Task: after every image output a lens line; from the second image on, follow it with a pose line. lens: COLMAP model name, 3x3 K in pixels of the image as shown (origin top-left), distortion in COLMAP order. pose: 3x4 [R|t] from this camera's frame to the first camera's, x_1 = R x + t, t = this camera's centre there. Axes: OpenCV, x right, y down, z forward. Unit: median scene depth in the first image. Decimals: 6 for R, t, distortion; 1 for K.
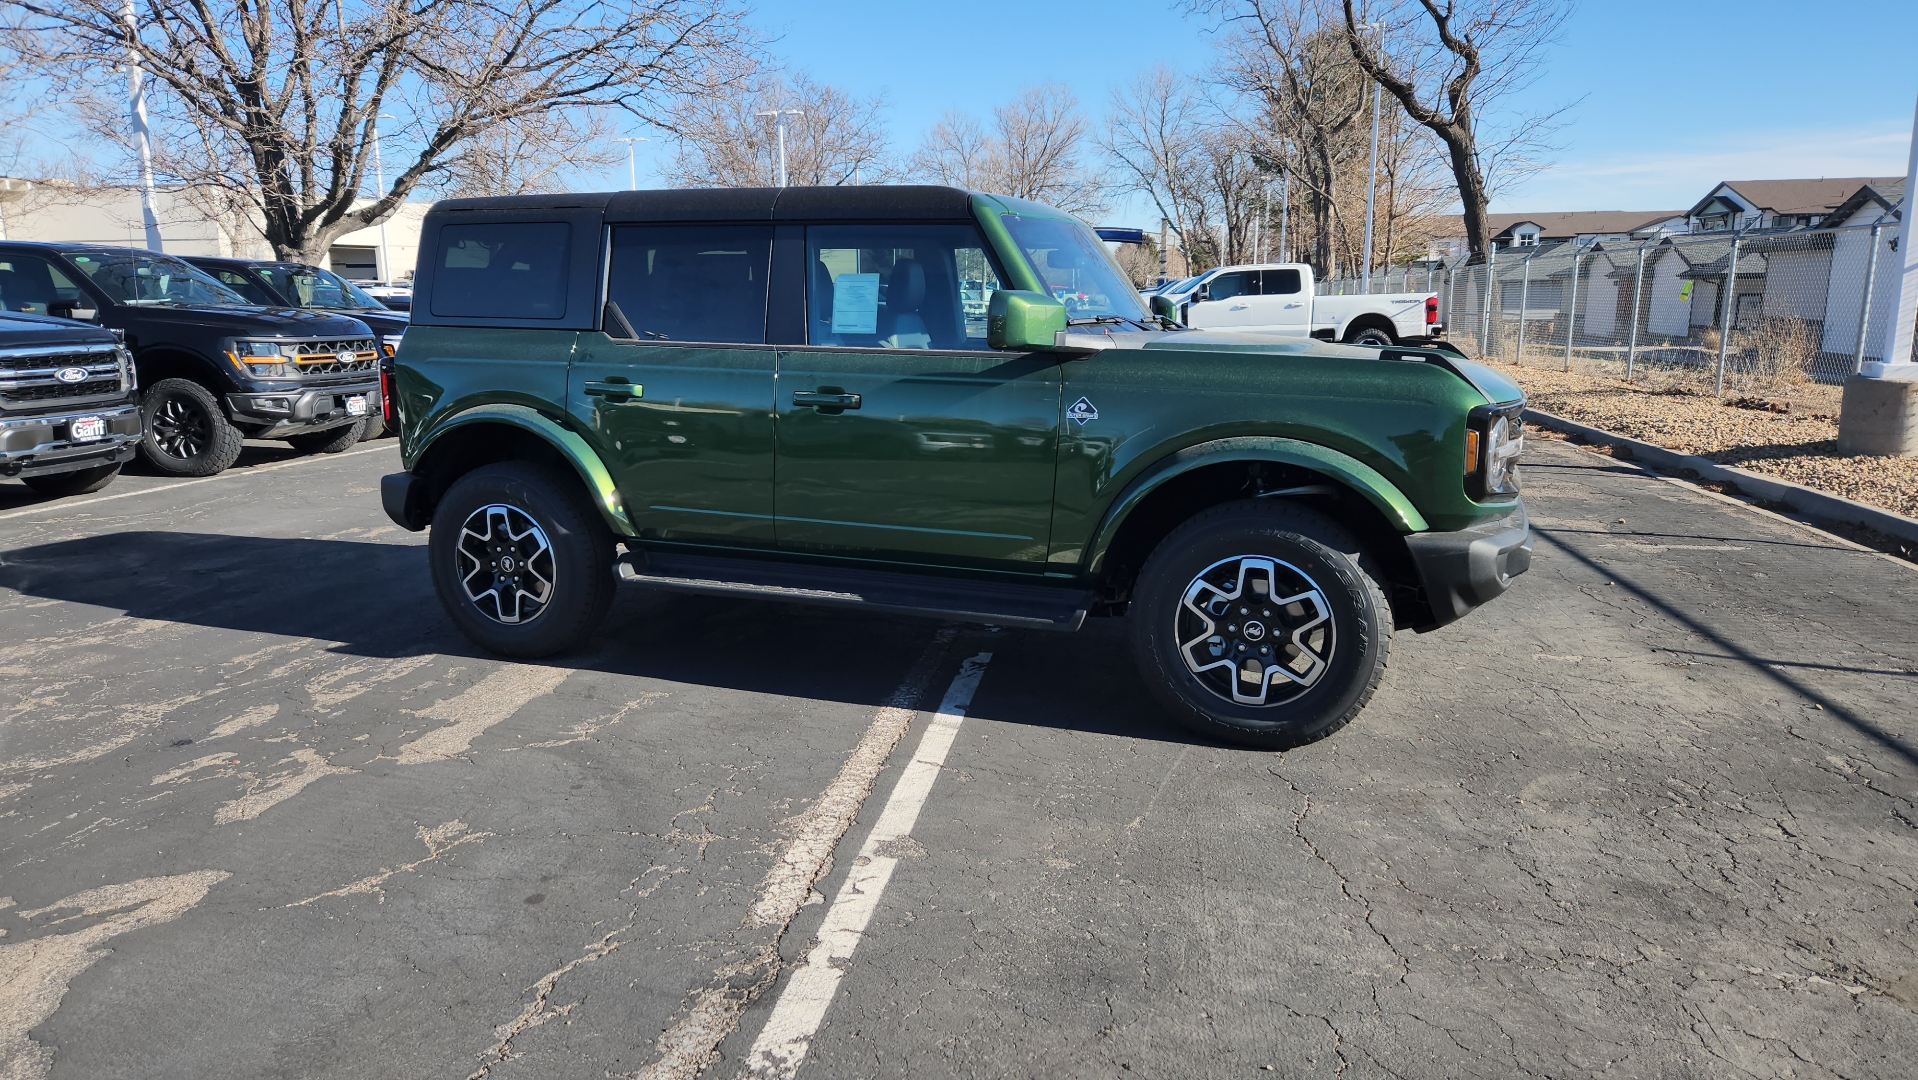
lens RADIAL K [[1279.4, 0, 933.4], [0, 1279.4, 534.0], [0, 0, 1]] dist [0.078427, -0.065915]
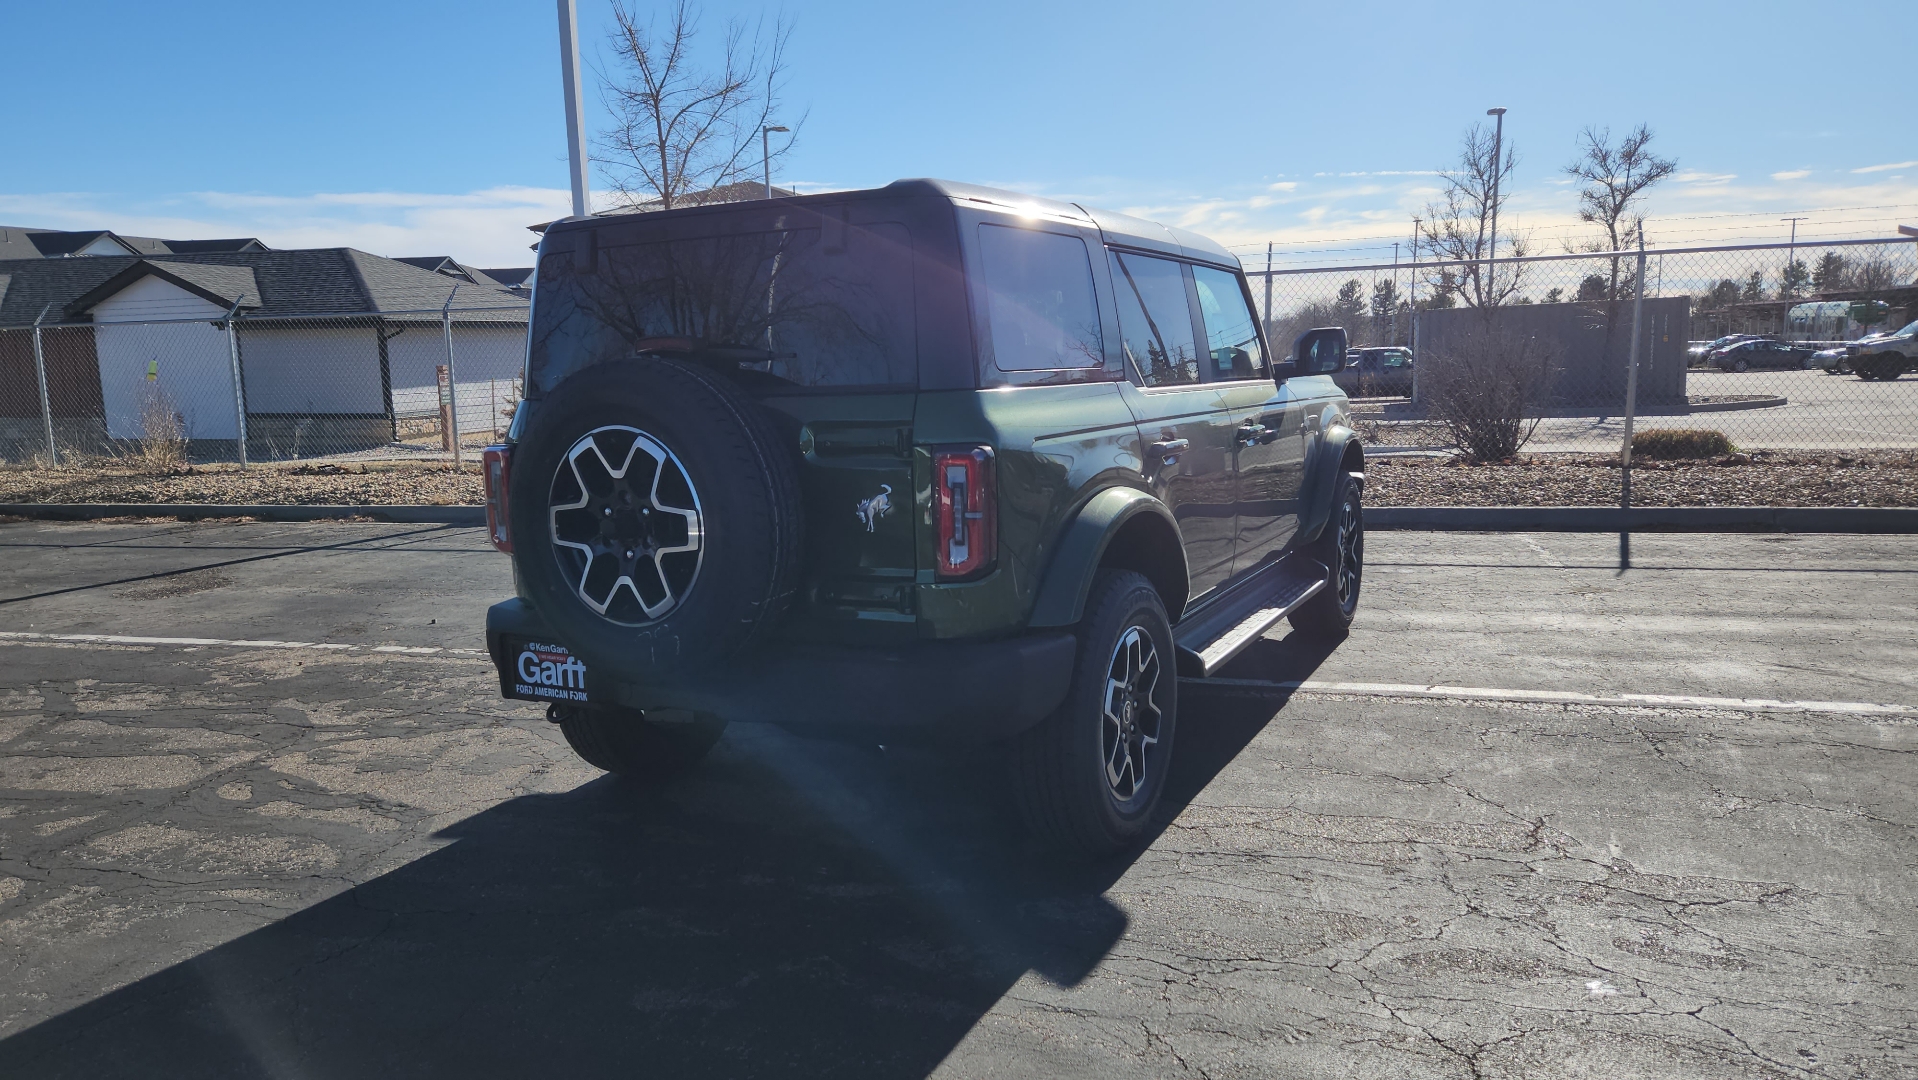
lens RADIAL K [[1280.7, 0, 932.8], [0, 1280.7, 553.5], [0, 0, 1]] dist [0.067051, -0.052877]
pose [[0.112367, -0.154290, 0.981615, -1.165790], [0.209194, 0.969404, 0.128424, -0.199222], [-0.971397, 0.190918, 0.141205, 1.129185]]
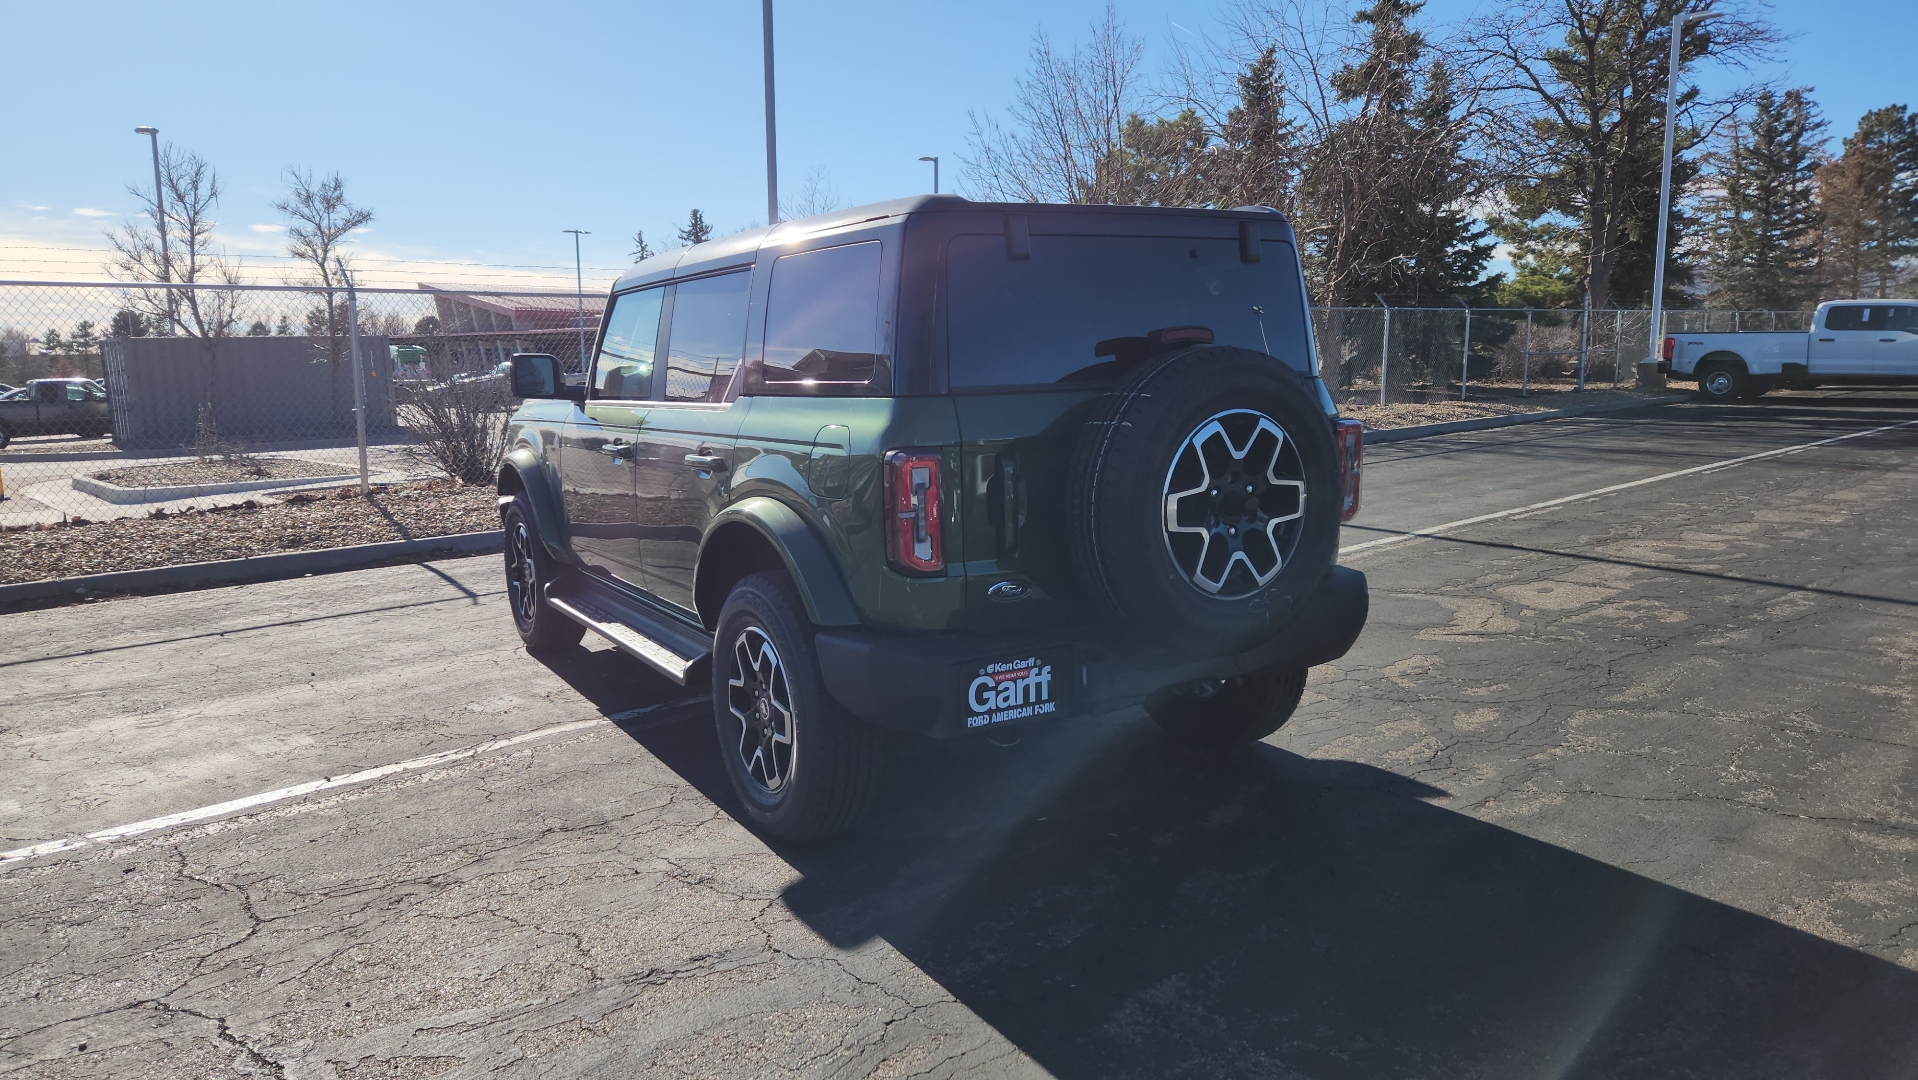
lens RADIAL K [[1278.9, 0, 919.2], [0, 1278.9, 533.1], [0, 0, 1]] dist [0.076430, -0.060836]
pose [[-0.790973, -0.067099, 0.608161, -0.807532], [0.130769, 0.952462, 0.275164, -0.368542], [-0.597713, 0.297176, -0.744598, 2.041619]]
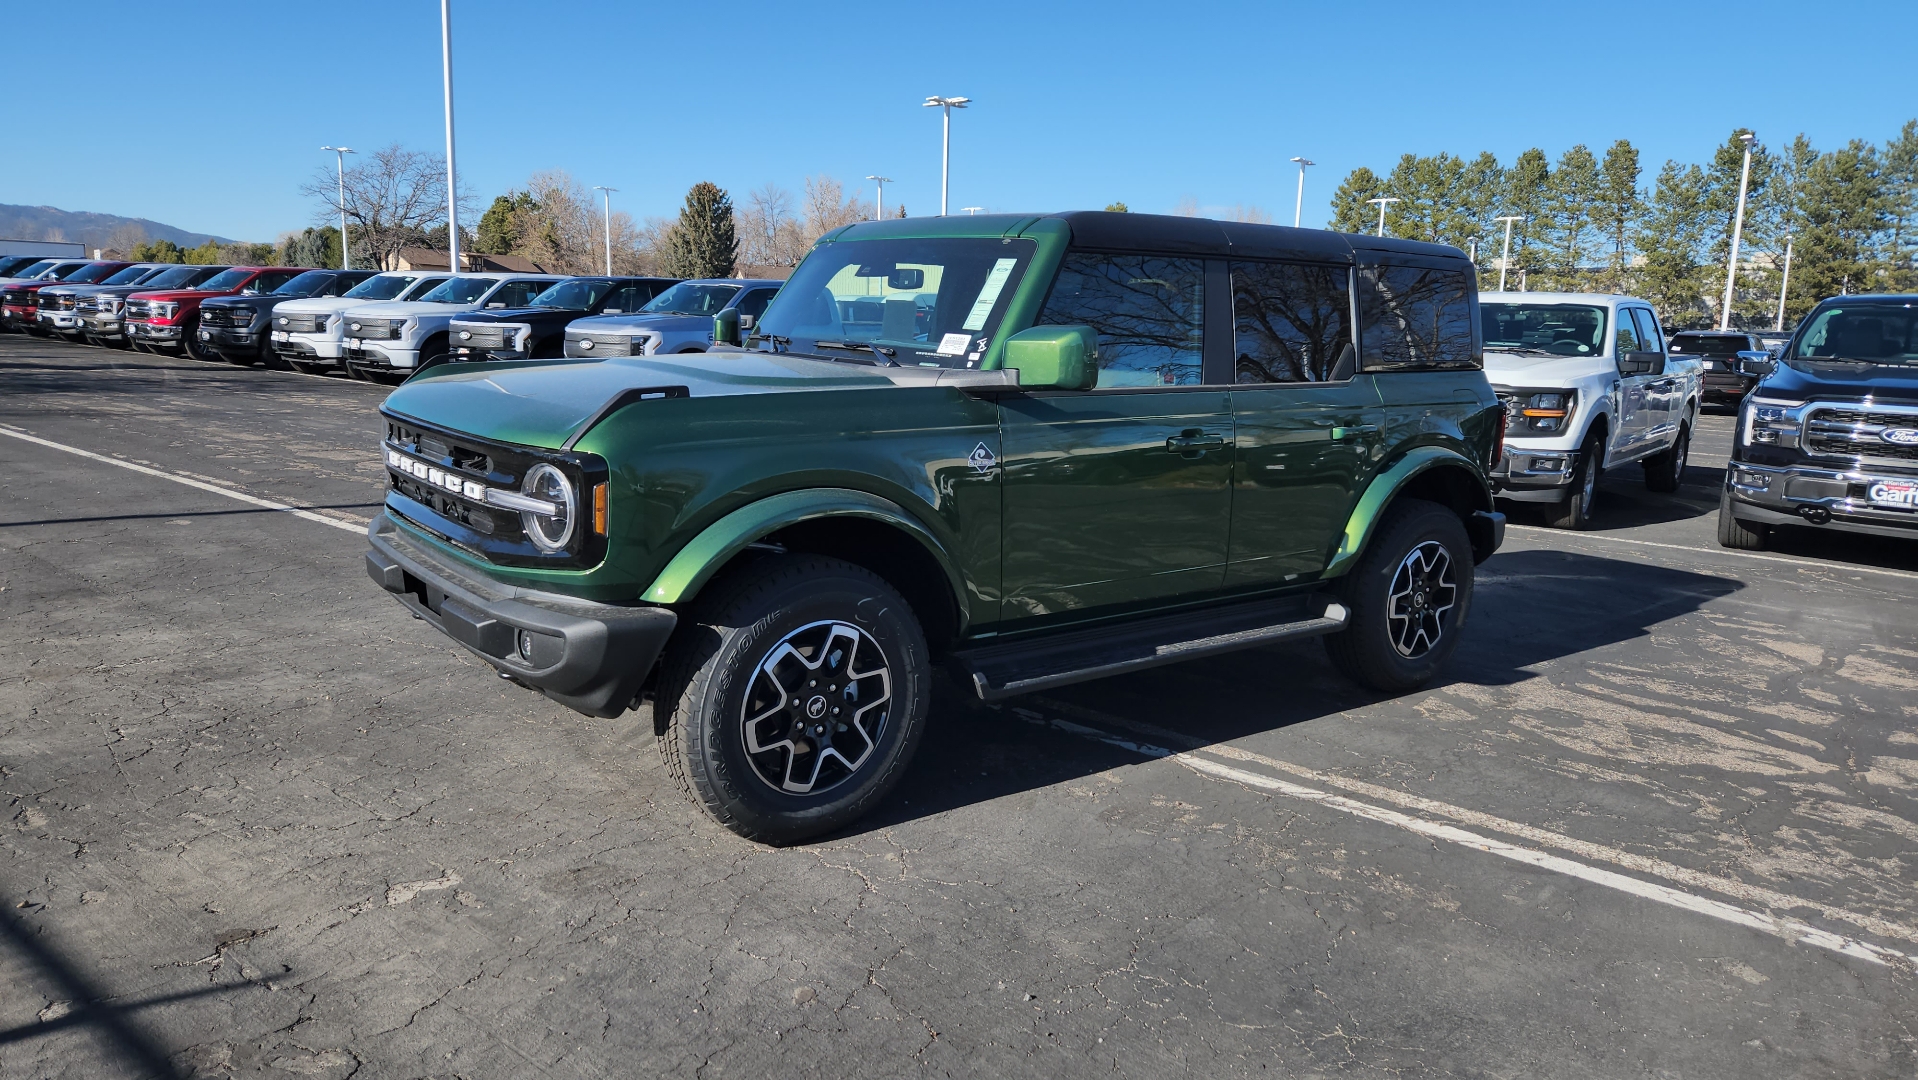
lens RADIAL K [[1278.0, 0, 925.6], [0, 1278.0, 540.8], [0, 0, 1]] dist [0.074861, -0.061182]
pose [[-0.500517, 0.133436, -0.855382, 0.997130], [-0.192274, 0.946240, 0.260116, -0.310375], [0.844105, 0.294660, -0.447953, 1.642108]]
